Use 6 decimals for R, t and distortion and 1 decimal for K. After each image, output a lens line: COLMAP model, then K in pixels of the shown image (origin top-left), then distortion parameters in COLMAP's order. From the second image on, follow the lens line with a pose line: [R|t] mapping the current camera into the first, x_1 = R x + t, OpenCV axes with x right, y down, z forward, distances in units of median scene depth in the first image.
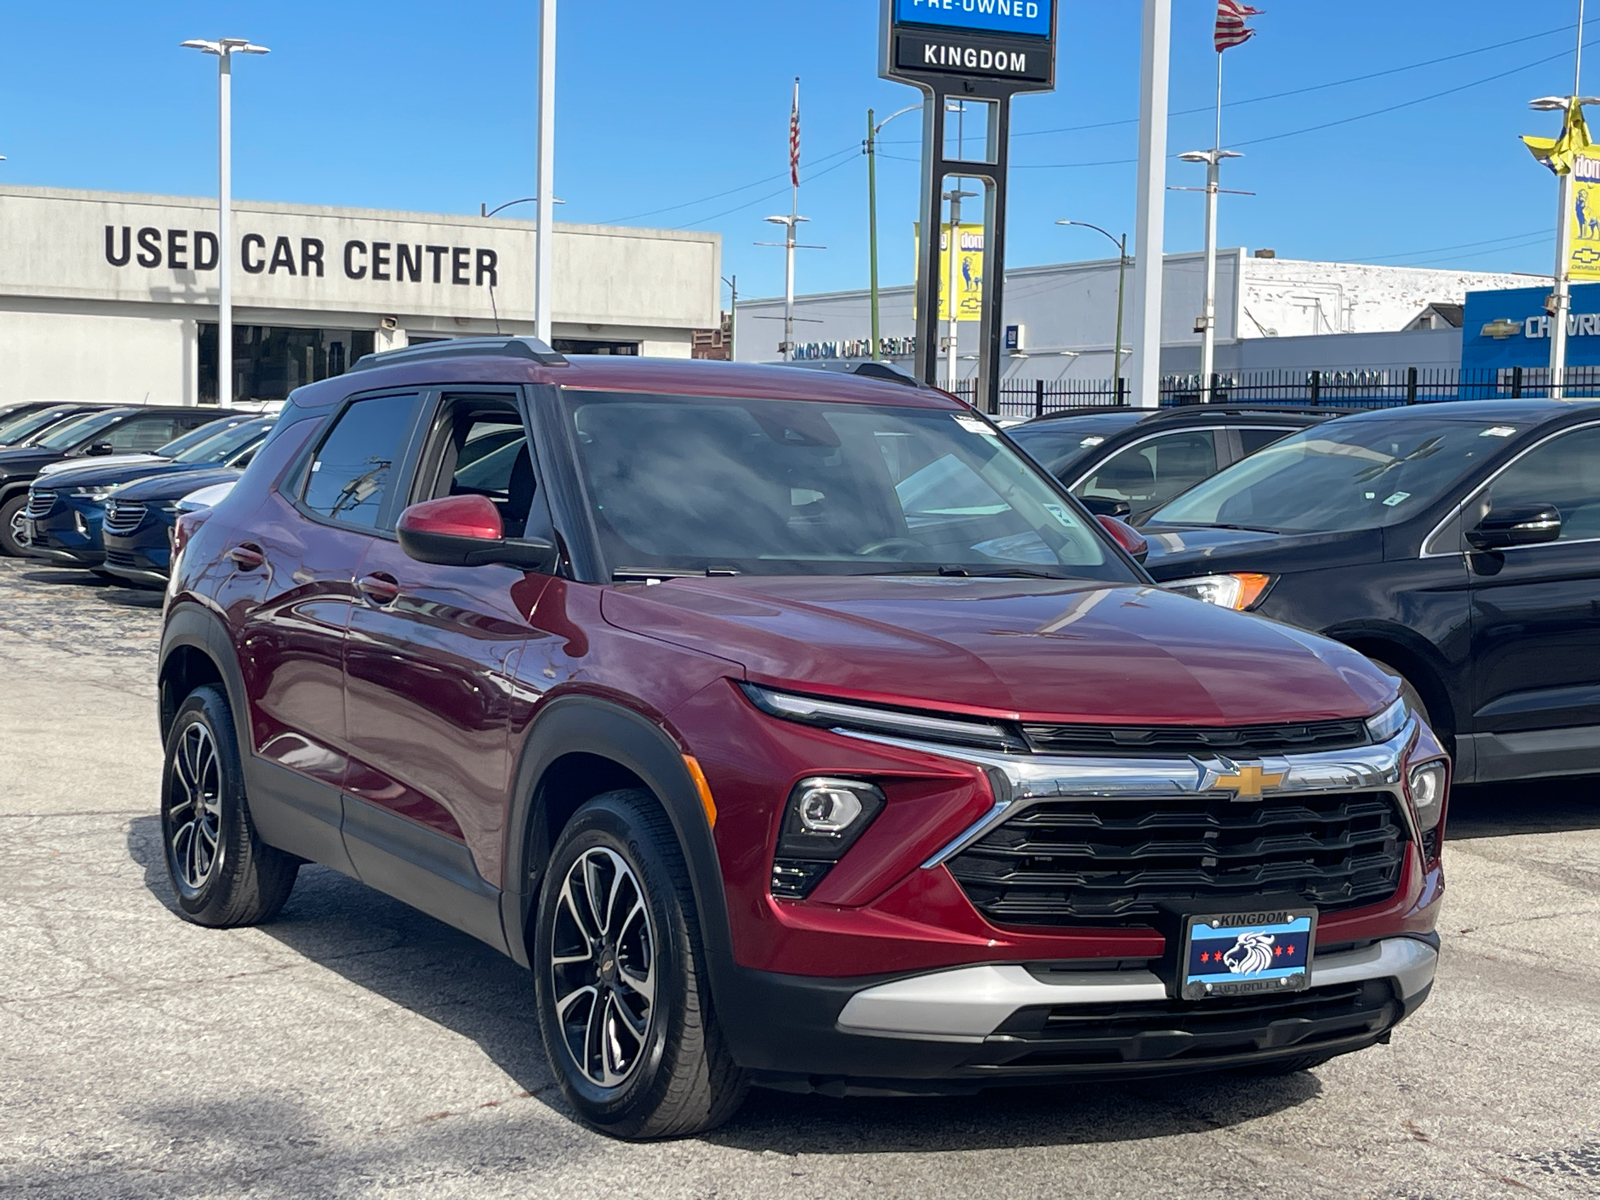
lens RADIAL K [[2490.4, 0, 791.6], [0, 2490.4, 615.8], [0, 0, 1]] dist [0.027557, 0.000000]
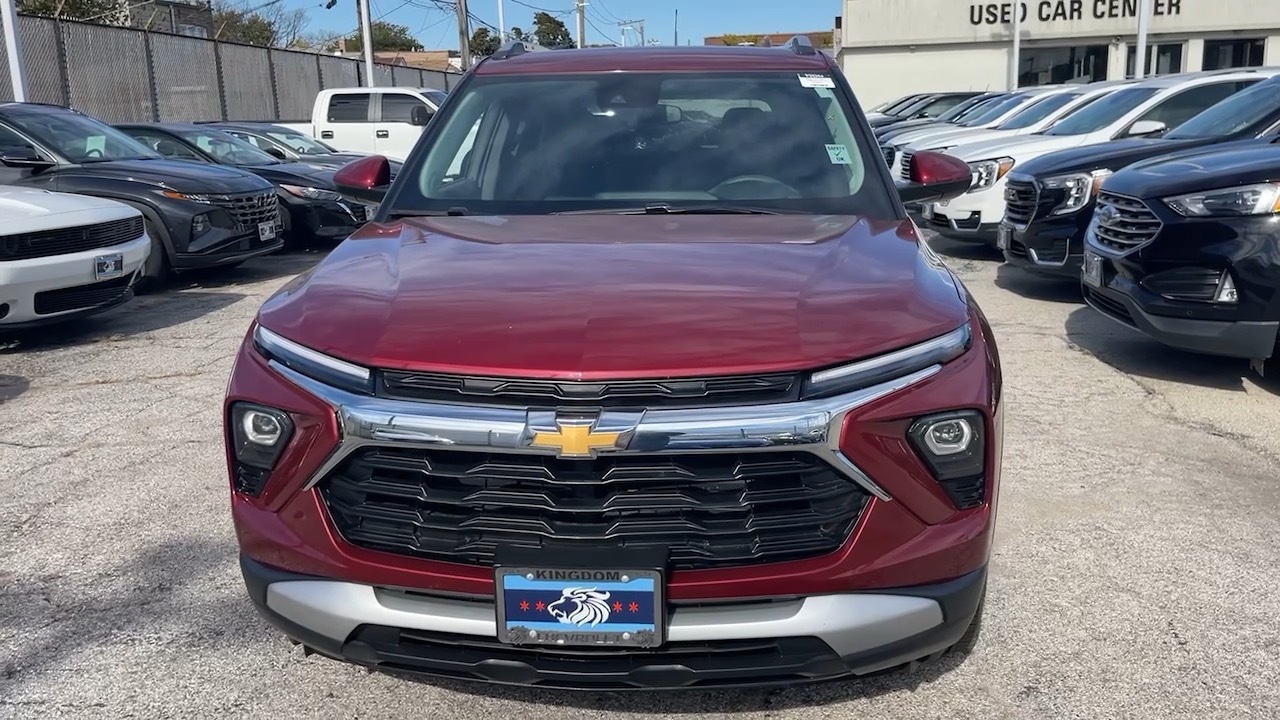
lens RADIAL K [[1094.2, 0, 642.1], [0, 1094.2, 358.2], [0, 0, 1]] dist [0.035322, -0.016903]
pose [[0.824540, 0.069573, -0.561510, 0.316305], [0.015640, 0.989229, 0.145536, -0.020565], [0.565587, -0.128783, 0.814571, 0.468930]]
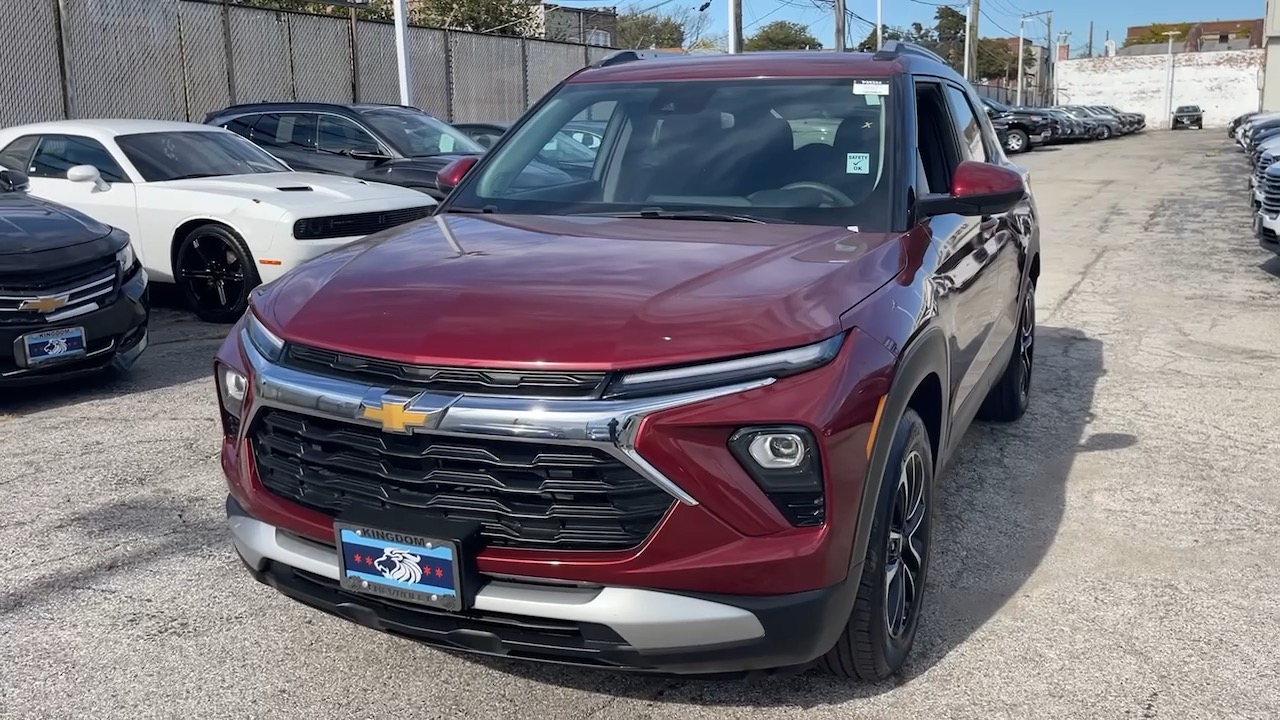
lens RADIAL K [[1094.2, 0, 646.4], [0, 1094.2, 358.2], [0, 0, 1]] dist [0.035322, -0.016903]
pose [[0.588749, 0.126288, -0.798389, 0.449818], [-0.012568, 0.989030, 0.147176, -0.023188], [0.808218, -0.076616, 0.583878, 0.569803]]
